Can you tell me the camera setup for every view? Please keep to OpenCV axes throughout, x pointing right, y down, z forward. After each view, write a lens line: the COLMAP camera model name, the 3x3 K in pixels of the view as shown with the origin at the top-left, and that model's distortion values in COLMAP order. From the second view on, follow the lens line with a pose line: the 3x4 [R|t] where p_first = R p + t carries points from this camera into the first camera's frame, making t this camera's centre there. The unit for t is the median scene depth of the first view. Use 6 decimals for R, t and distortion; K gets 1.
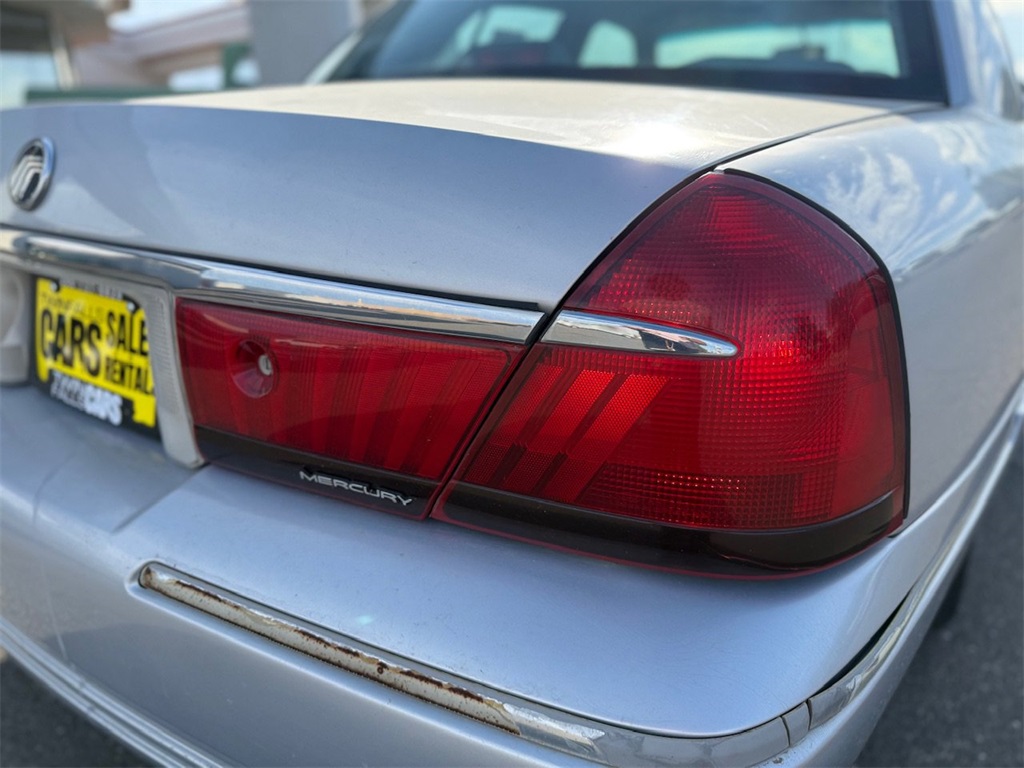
lens RADIAL K [[779.9, 0, 525.0], [0, 779.9, 382.6], [0, 0, 1]] dist [-0.010426, -0.005377]
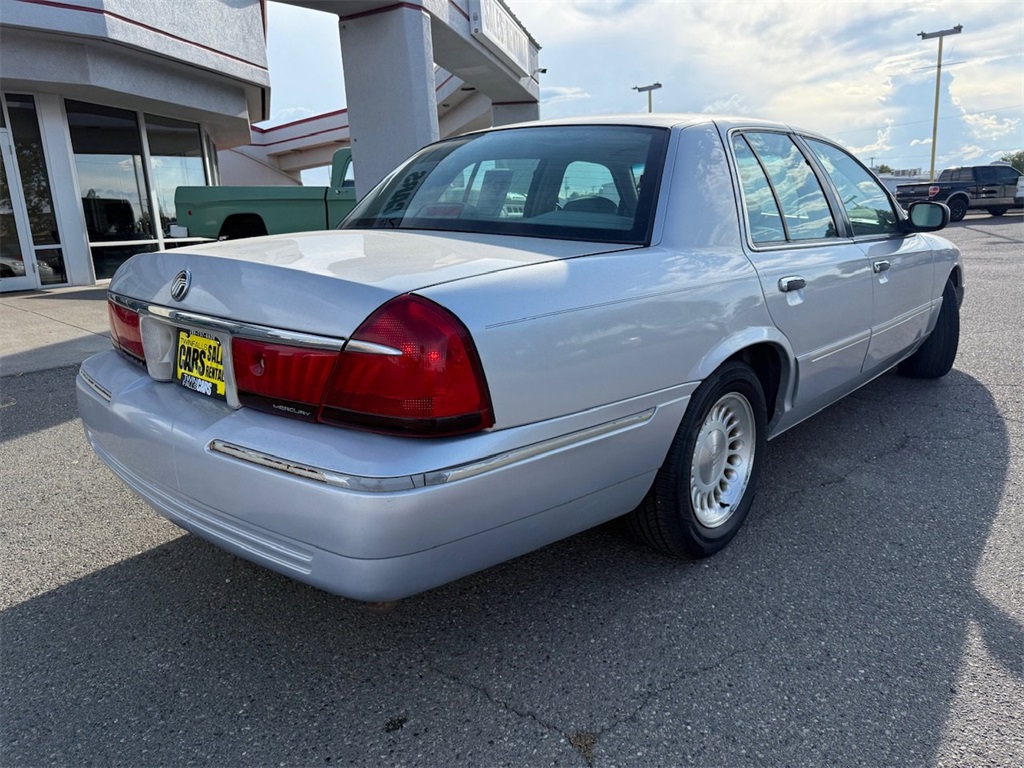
lens RADIAL K [[762.1, 0, 539.3], [0, 762.1, 383.1], [0, 0, 1]] dist [0.028971, -0.004988]
pose [[0.993215, 0.017863, -0.114910, 0.677825], [-0.028586, 0.995316, -0.092353, 0.197112], [0.112722, 0.095011, 0.989074, -1.088042]]
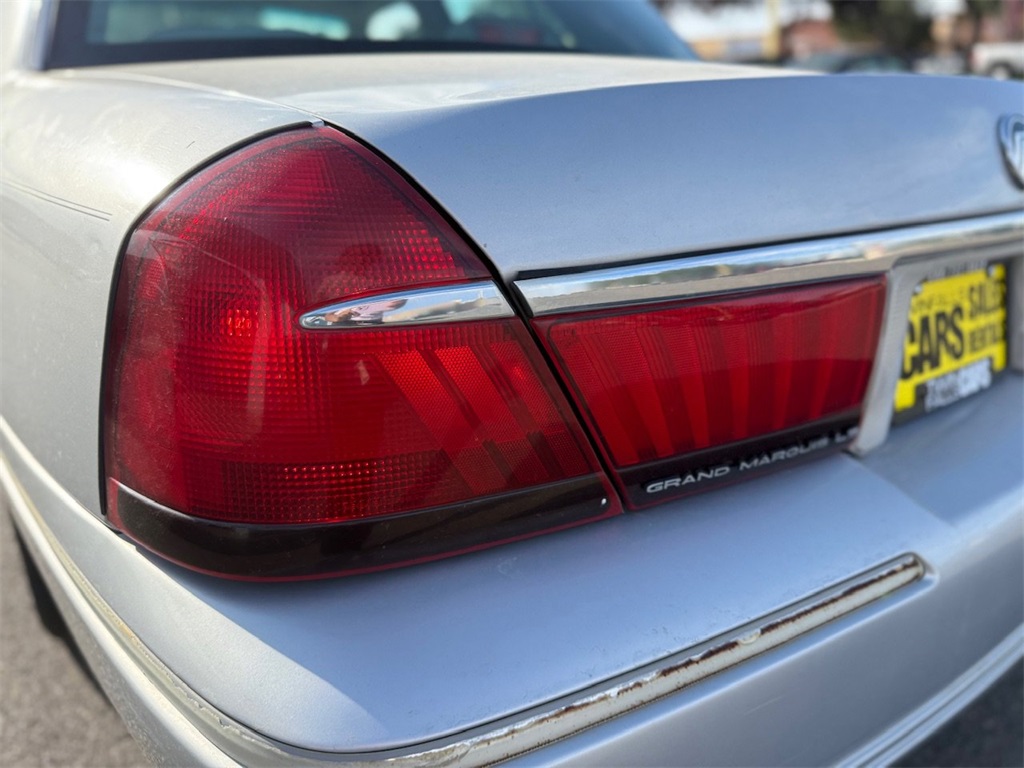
lens RADIAL K [[779.9, 0, 525.0], [0, 779.9, 382.6], [0, 0, 1]] dist [-0.010426, -0.005377]
pose [[0.307203, -0.327983, 0.893338, -1.676178], [0.300933, 0.924041, 0.235769, -0.392603], [-0.902810, 0.196406, 0.382569, 1.173695]]
